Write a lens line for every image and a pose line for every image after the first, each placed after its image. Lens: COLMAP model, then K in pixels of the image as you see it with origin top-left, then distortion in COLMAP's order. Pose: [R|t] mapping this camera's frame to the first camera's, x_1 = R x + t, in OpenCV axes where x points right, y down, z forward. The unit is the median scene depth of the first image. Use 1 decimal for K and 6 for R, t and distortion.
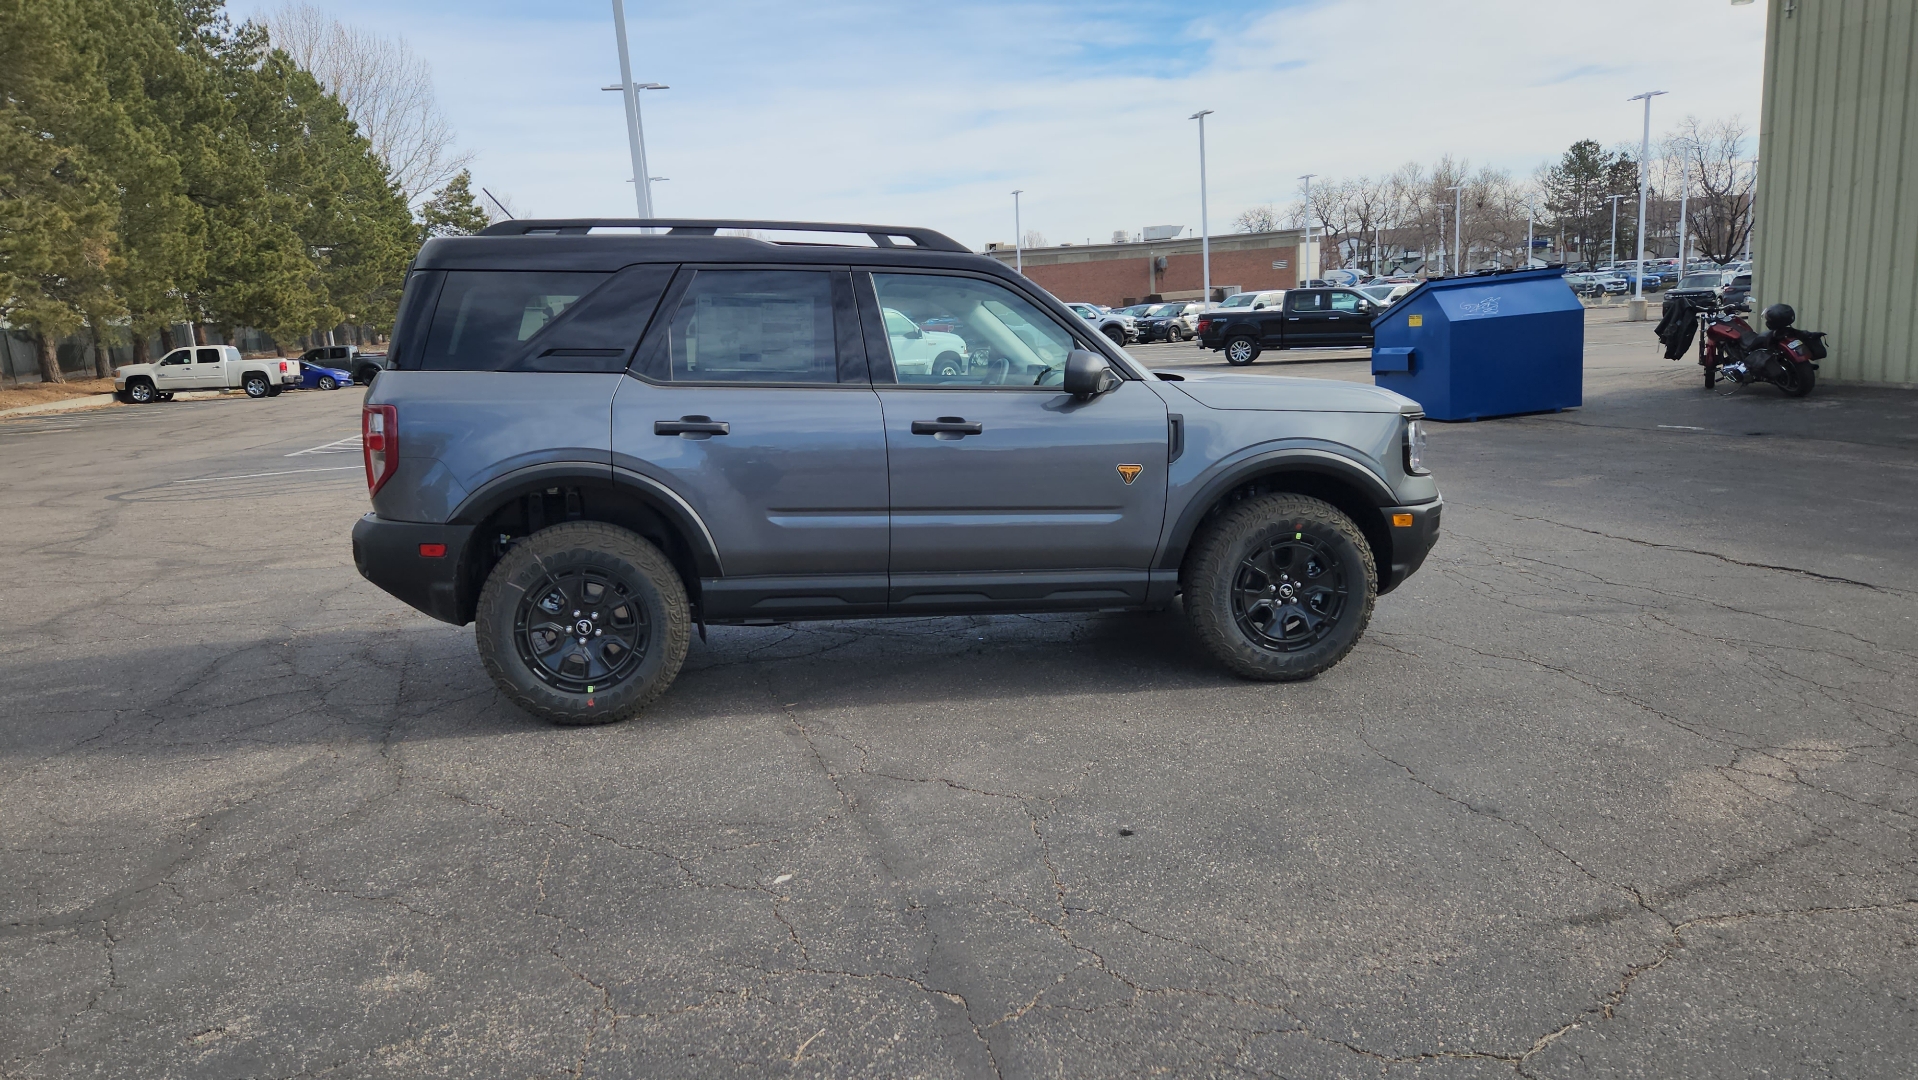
lens RADIAL K [[1279.4, 0, 930.2], [0, 1279.4, 562.6], [0, 0, 1]] dist [0.077880, -0.064390]
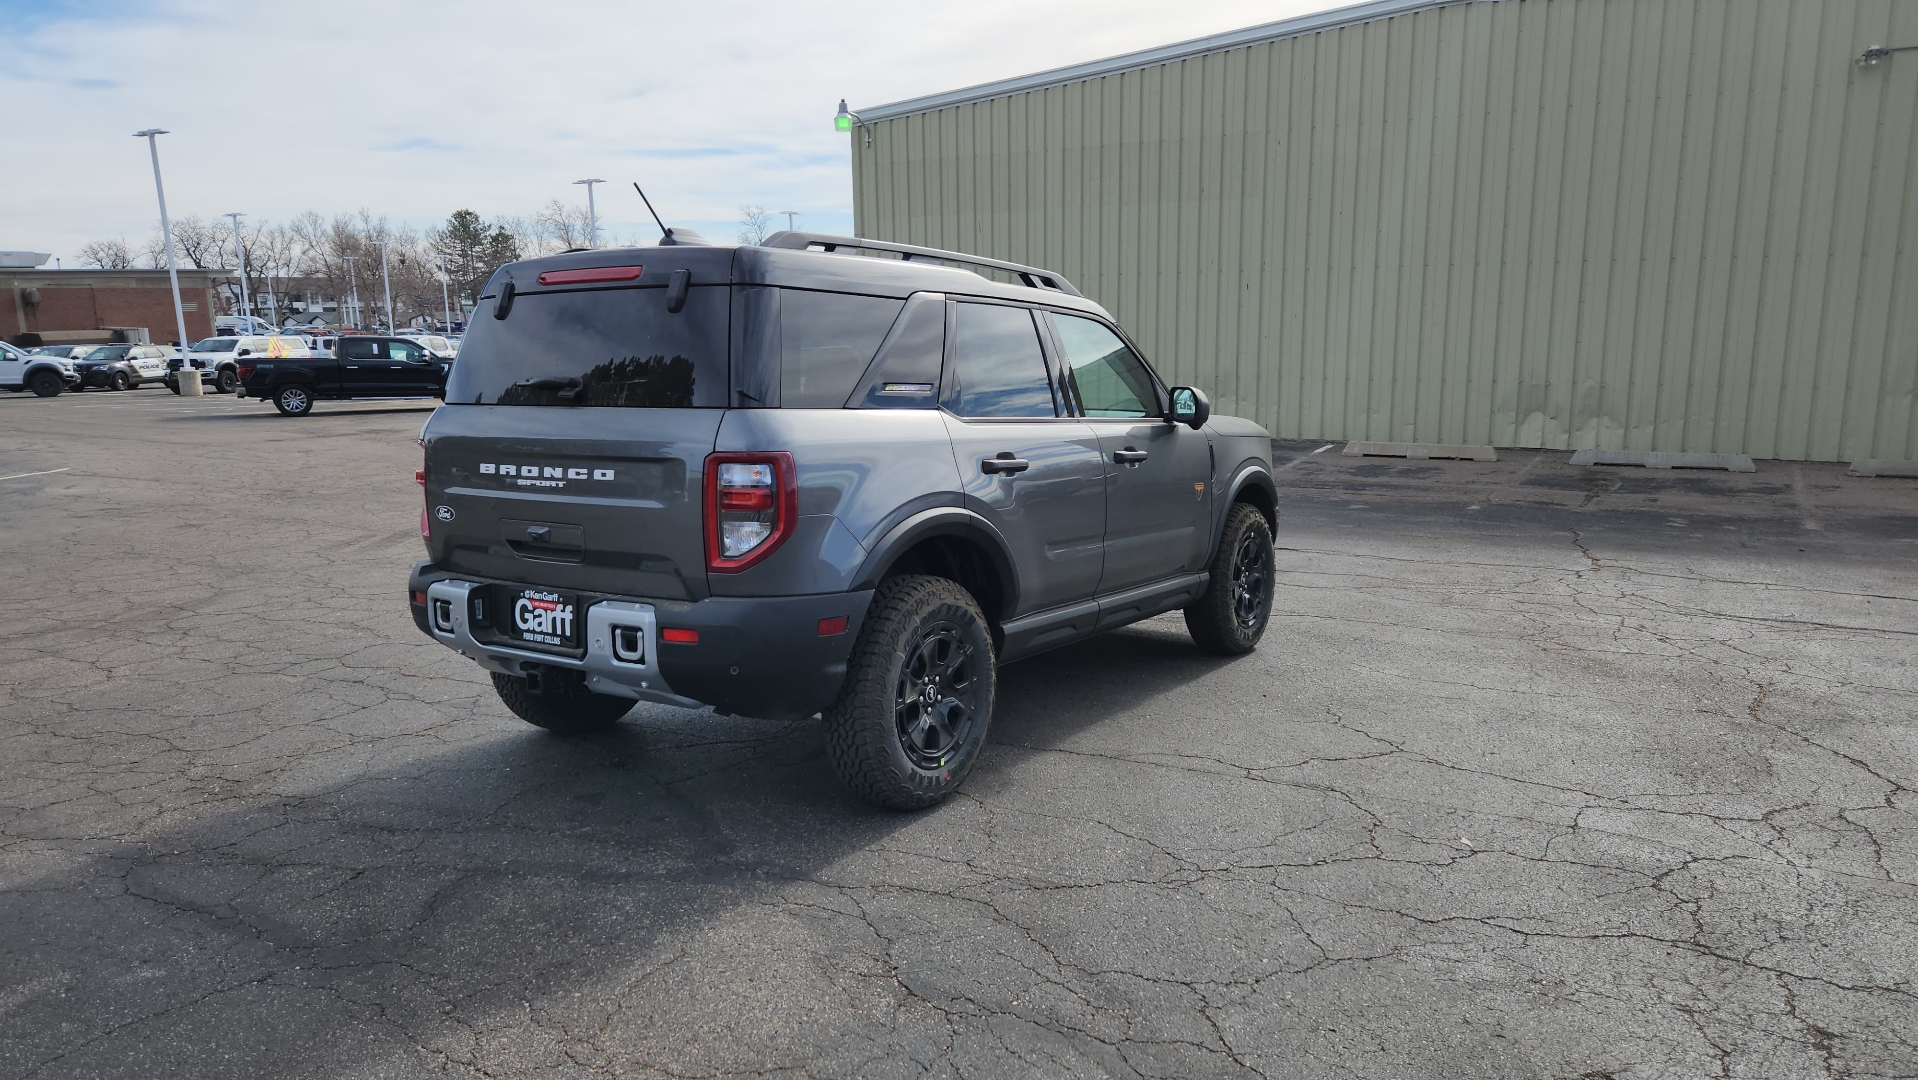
lens RADIAL K [[1274.3, 0, 940.3], [0, 1274.3, 542.0], [0, 0, 1]] dist [0.077915, -0.066020]
pose [[0.684589, -0.081297, 0.724381, -0.821328], [0.121325, 0.992607, -0.003260, -0.045789], [-0.718761, 0.090118, 0.689392, 0.348785]]
